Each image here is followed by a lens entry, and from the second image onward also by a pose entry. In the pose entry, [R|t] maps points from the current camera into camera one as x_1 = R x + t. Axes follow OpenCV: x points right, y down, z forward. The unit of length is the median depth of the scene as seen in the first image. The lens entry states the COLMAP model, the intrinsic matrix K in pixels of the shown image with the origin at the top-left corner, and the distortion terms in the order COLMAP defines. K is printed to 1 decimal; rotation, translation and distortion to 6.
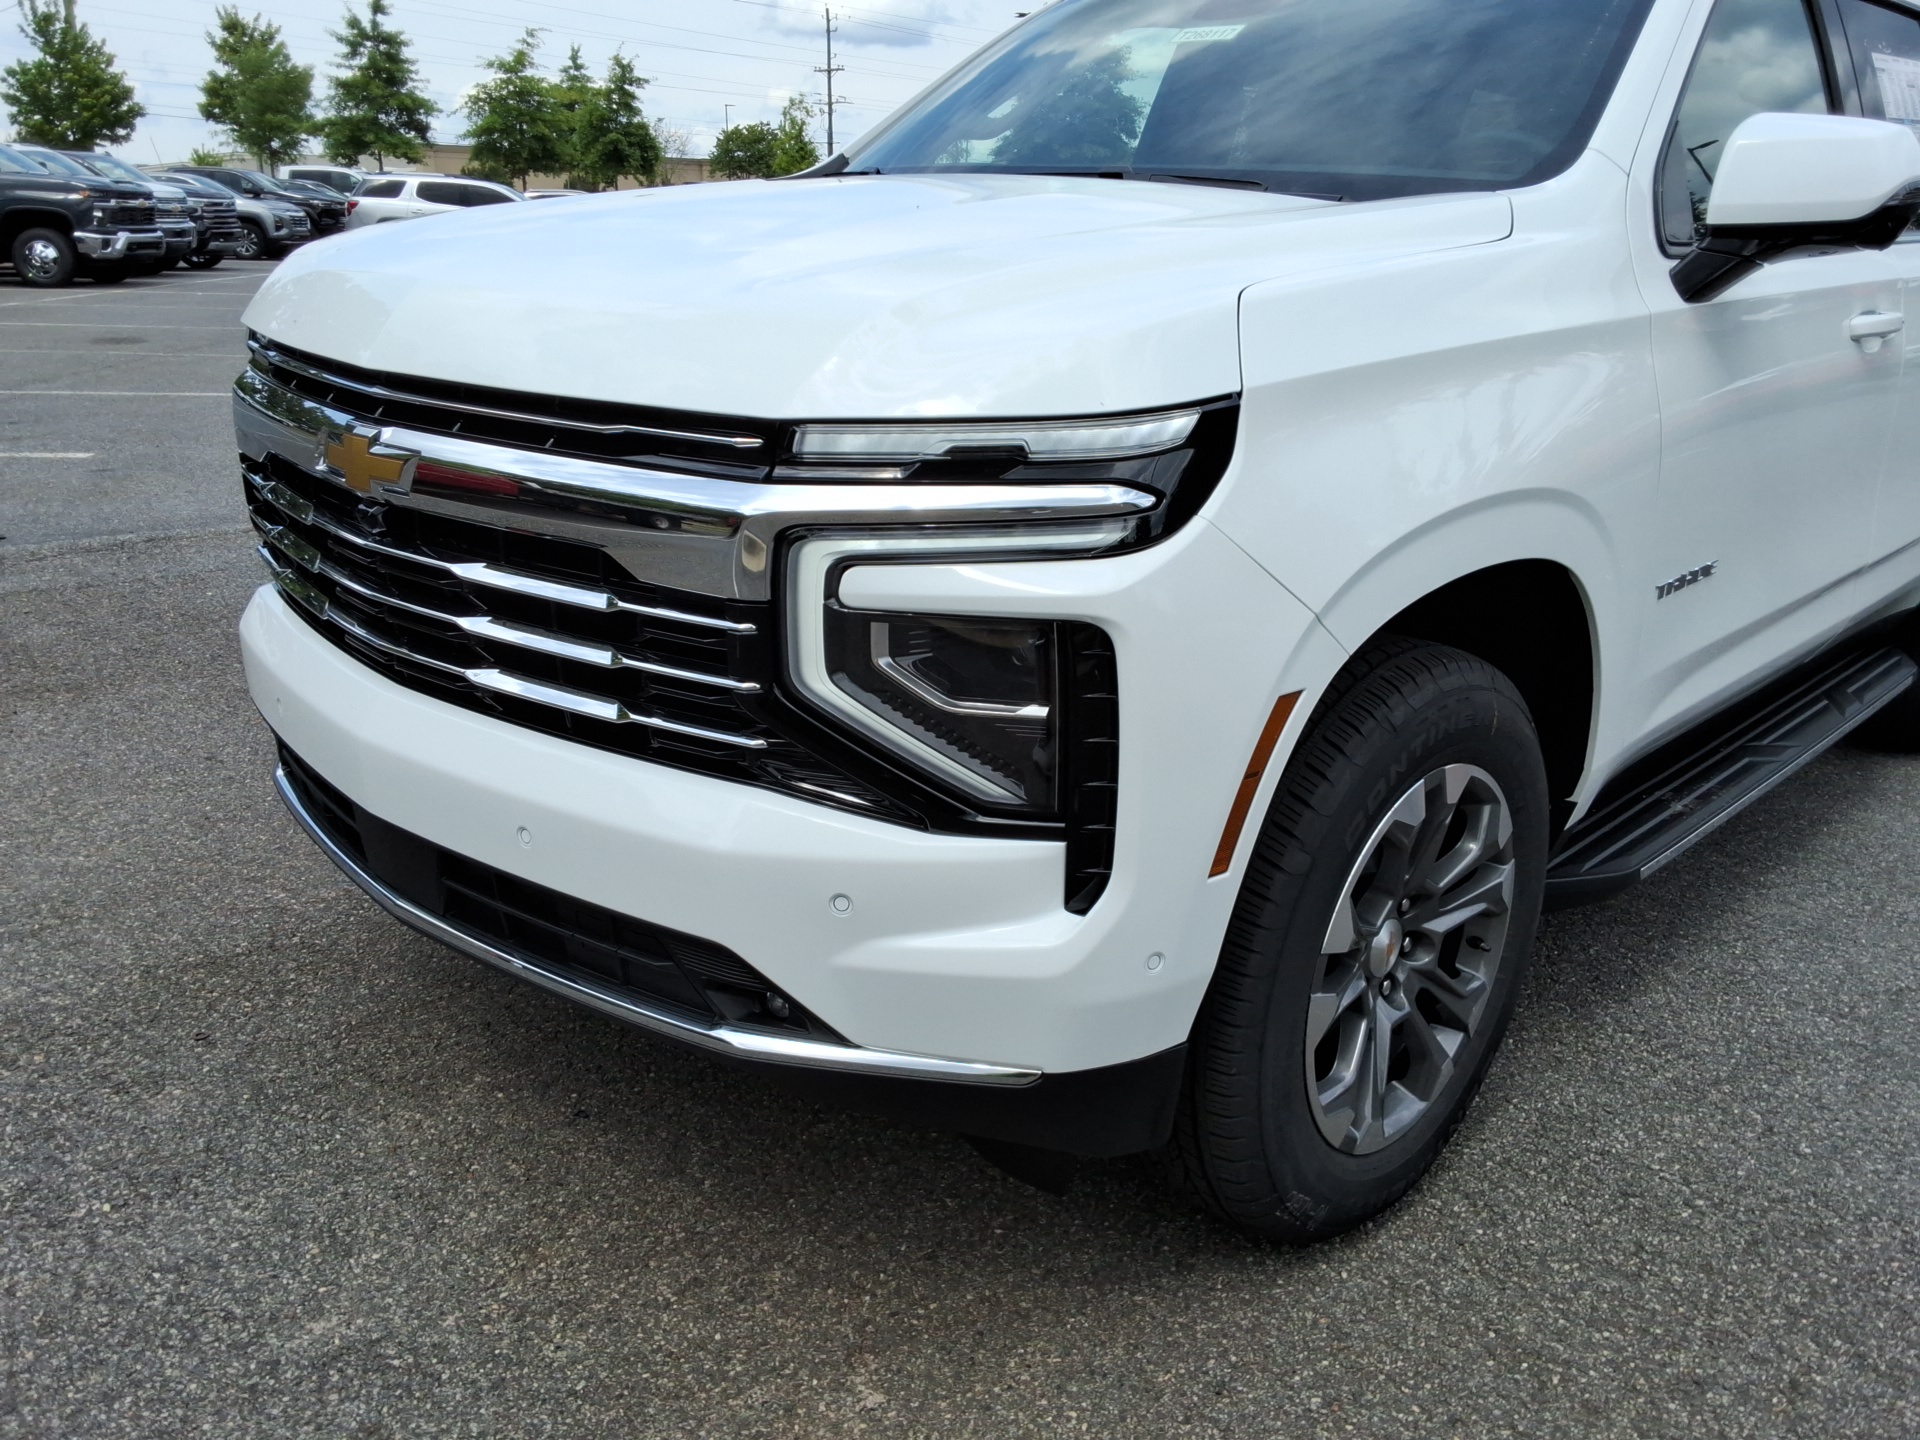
lens RADIAL K [[1563.3, 0, 961.3], [0, 1563.3, 690.5], [0, 0, 1]] dist [0.090528, -0.131211]
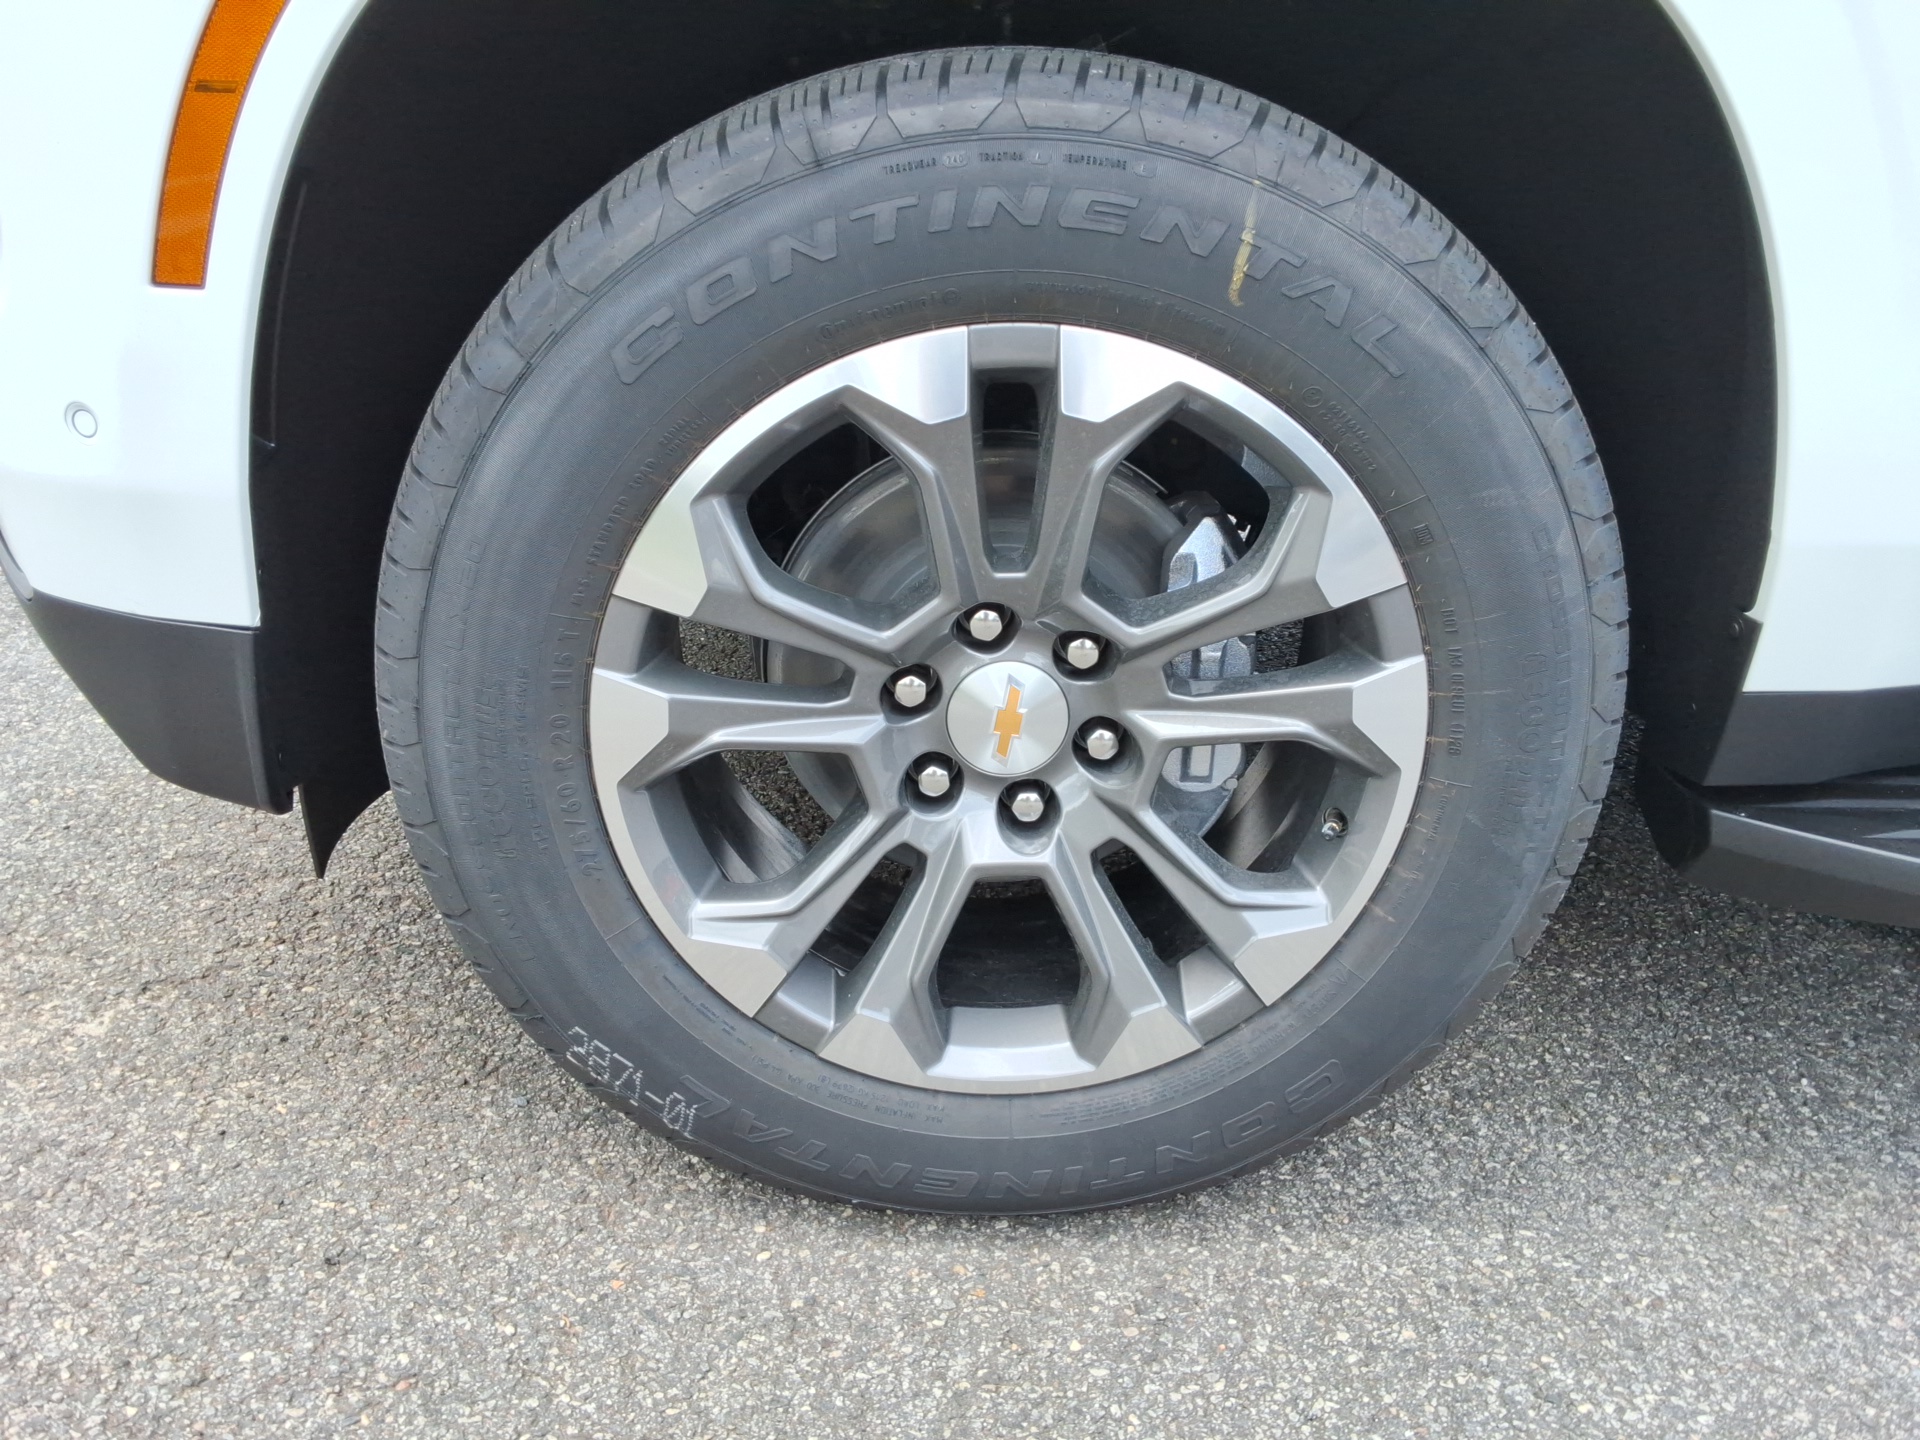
lens RADIAL K [[1547.2, 0, 974.0], [0, 1547.2, 696.1], [0, 0, 1]] dist [0.123281, -0.195812]
pose [[0.720135, 0.267236, -0.640305, 0.351516], [-0.230169, 0.962604, 0.142884, 0.054108], [0.654544, 0.044483, 0.754714, 0.377828]]
